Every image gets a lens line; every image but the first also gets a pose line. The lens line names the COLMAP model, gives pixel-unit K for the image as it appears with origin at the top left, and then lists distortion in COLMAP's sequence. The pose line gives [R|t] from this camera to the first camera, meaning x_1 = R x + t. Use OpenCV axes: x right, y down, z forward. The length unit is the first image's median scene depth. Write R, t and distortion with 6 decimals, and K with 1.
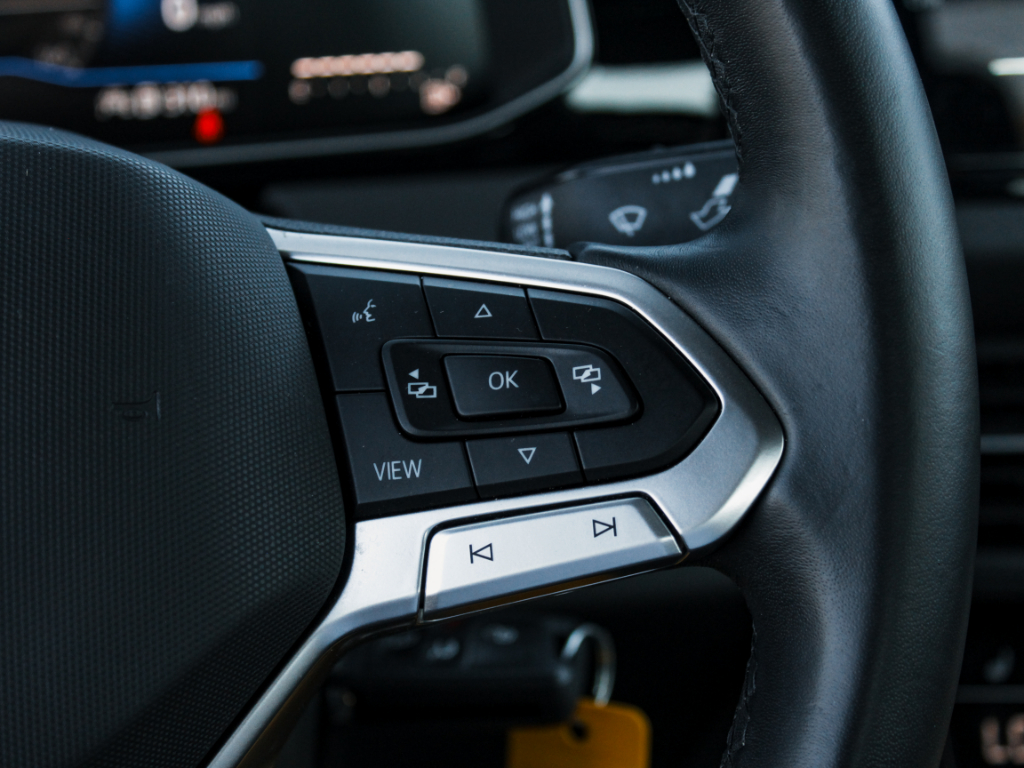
lens RADIAL K [[2191.7, 0, 504.5], [0, 2191.7, 379.5], [0, 0, 1]] dist [0.023130, 0.000000]
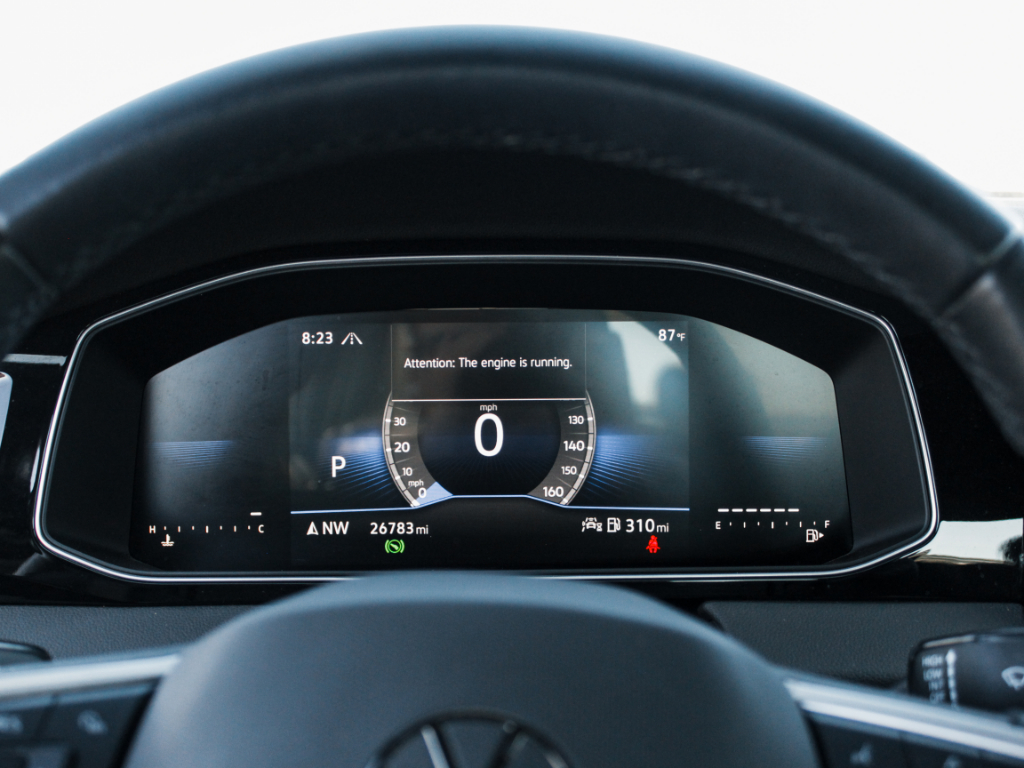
lens RADIAL K [[1486.4, 0, 513.3], [0, 1486.4, 378.9], [0, 0, 1]] dist [-0.047743, 0.000000]
pose [[0.987523, 0.060706, -0.145300, -0.163240], [-0.085512, 0.981537, -0.171095, -0.086207], [0.132231, 0.181385, 0.974482, 0.011427]]
